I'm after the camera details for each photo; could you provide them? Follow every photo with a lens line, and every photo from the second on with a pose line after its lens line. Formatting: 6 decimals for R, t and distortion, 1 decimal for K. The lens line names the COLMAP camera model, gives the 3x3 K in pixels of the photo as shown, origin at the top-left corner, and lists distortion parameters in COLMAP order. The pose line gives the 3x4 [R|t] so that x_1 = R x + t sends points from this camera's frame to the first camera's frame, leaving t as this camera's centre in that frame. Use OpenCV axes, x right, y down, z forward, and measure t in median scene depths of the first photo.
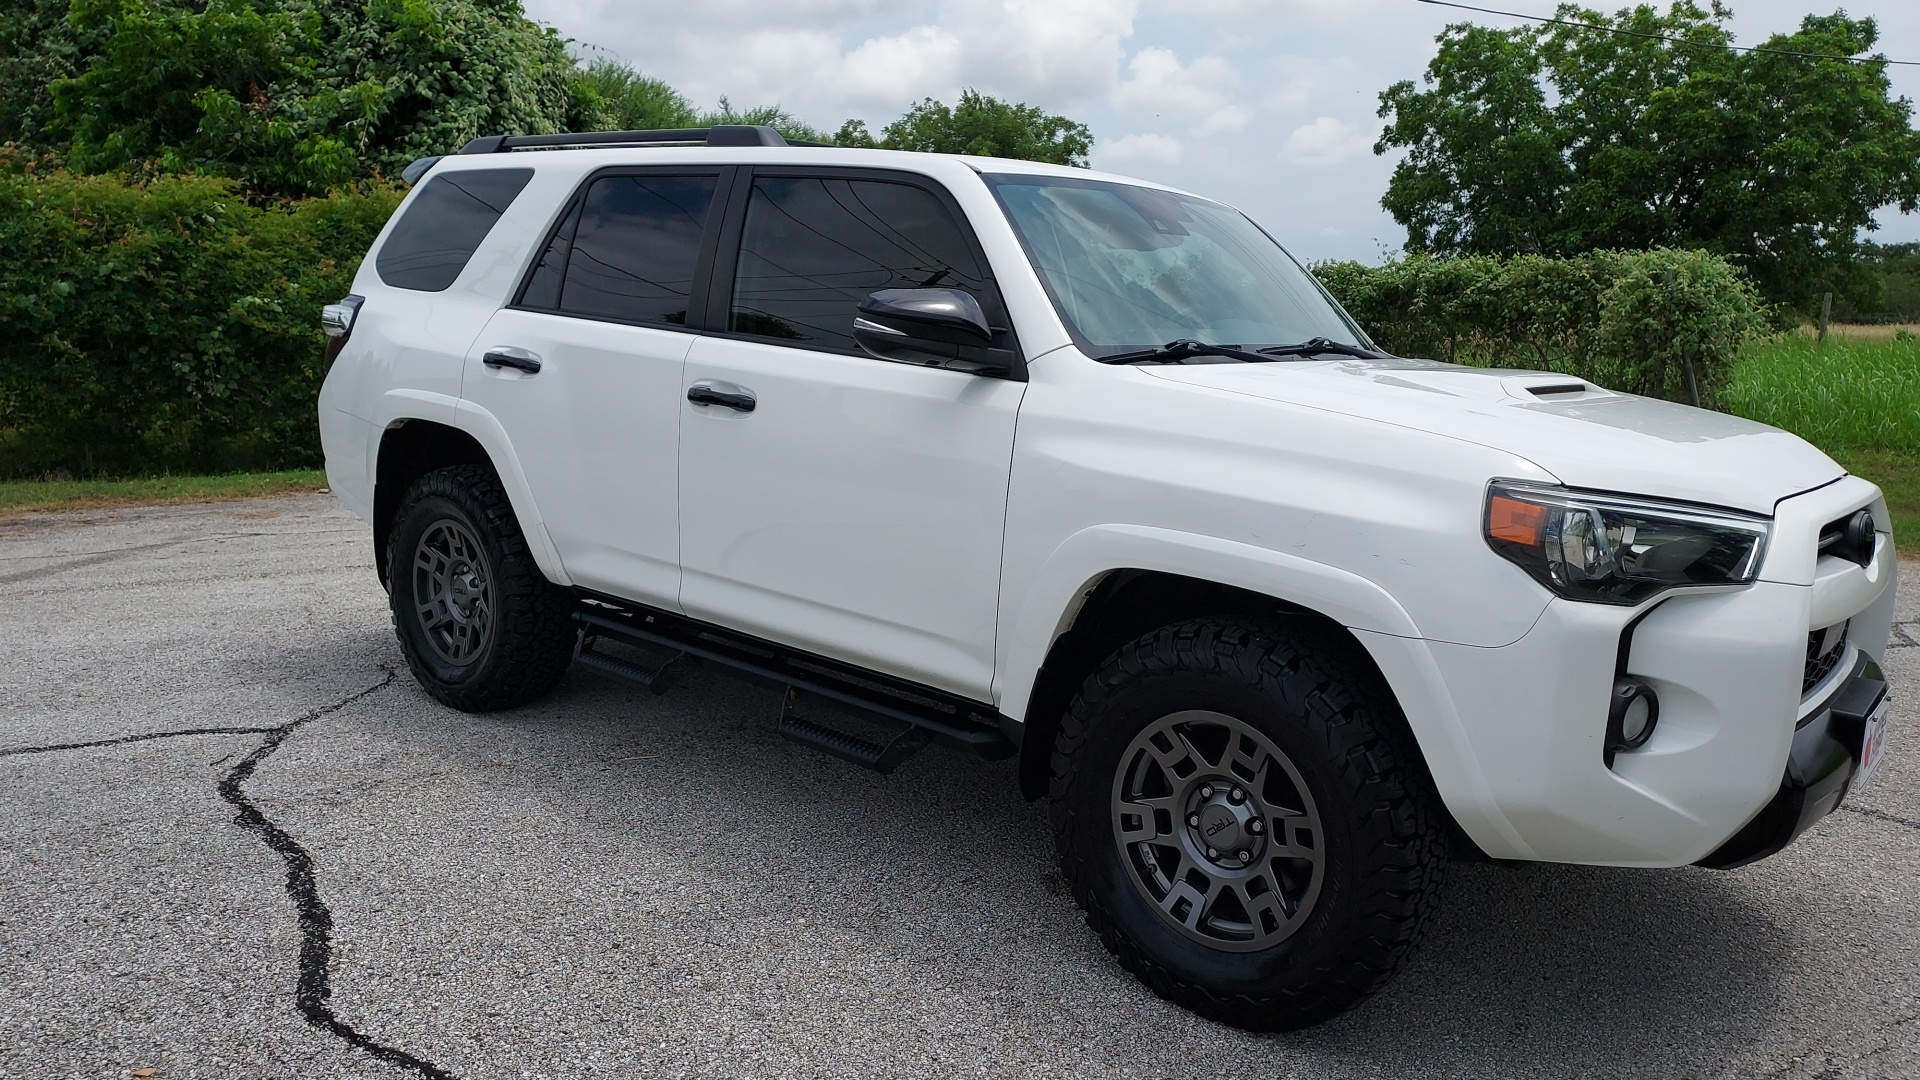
lens RADIAL K [[1378.1, 0, 960.0], [0, 1378.1, 540.0], [0, 0, 1]] dist [0.085341, -0.089012]
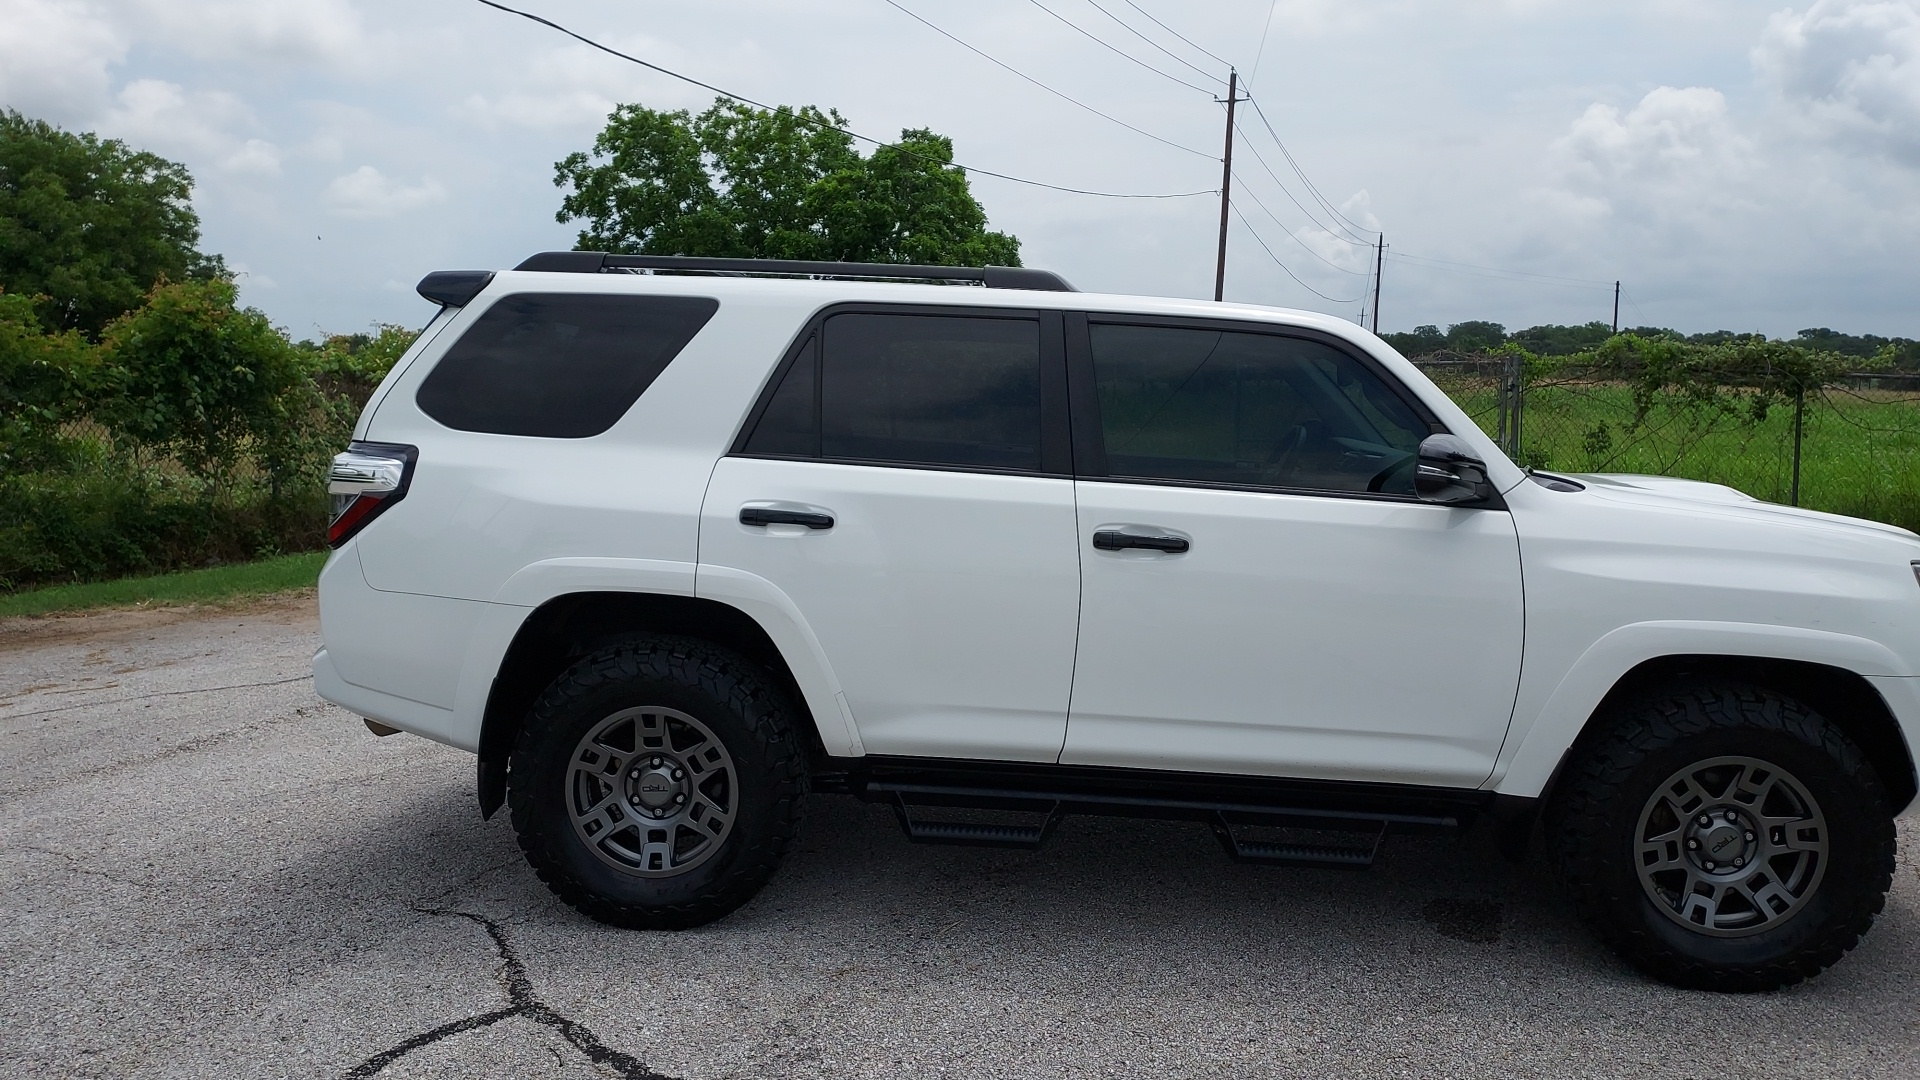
lens RADIAL K [[1424.9, 0, 977.4], [0, 1424.9, 510.1], [0, 0, 1]] dist [0.029159, -0.004178]
pose [[0.806987, -0.068192, 0.586619, -0.686229], [0.106772, 0.993789, -0.031357, -0.082003], [-0.580837, 0.087939, 0.809256, 0.169290]]
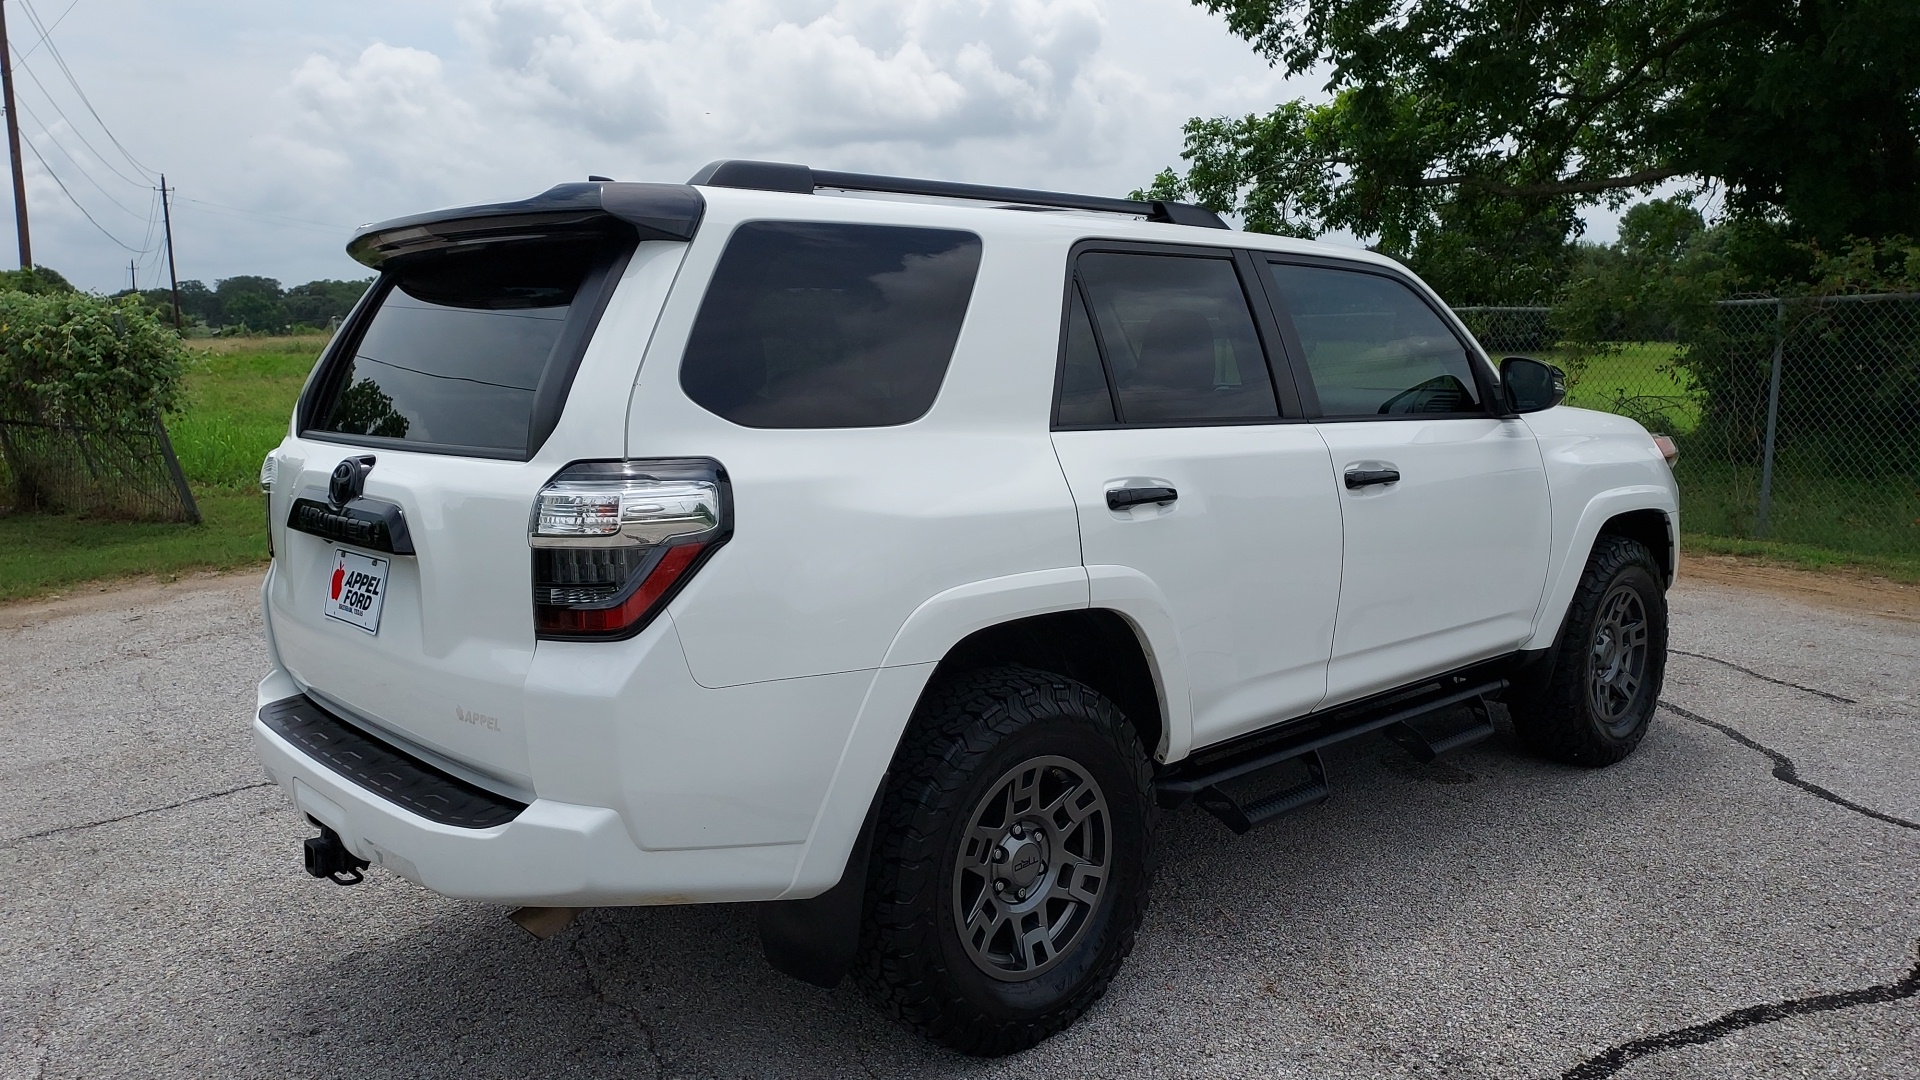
lens RADIAL K [[1424.9, 0, 977.4], [0, 1424.9, 510.1], [0, 0, 1]] dist [0.029159, -0.004178]
pose [[0.123917, -0.155794, 0.979986, -0.982099], [0.198926, 0.971449, 0.129284, -0.214415], [-0.972149, 0.178925, 0.151371, 0.876595]]
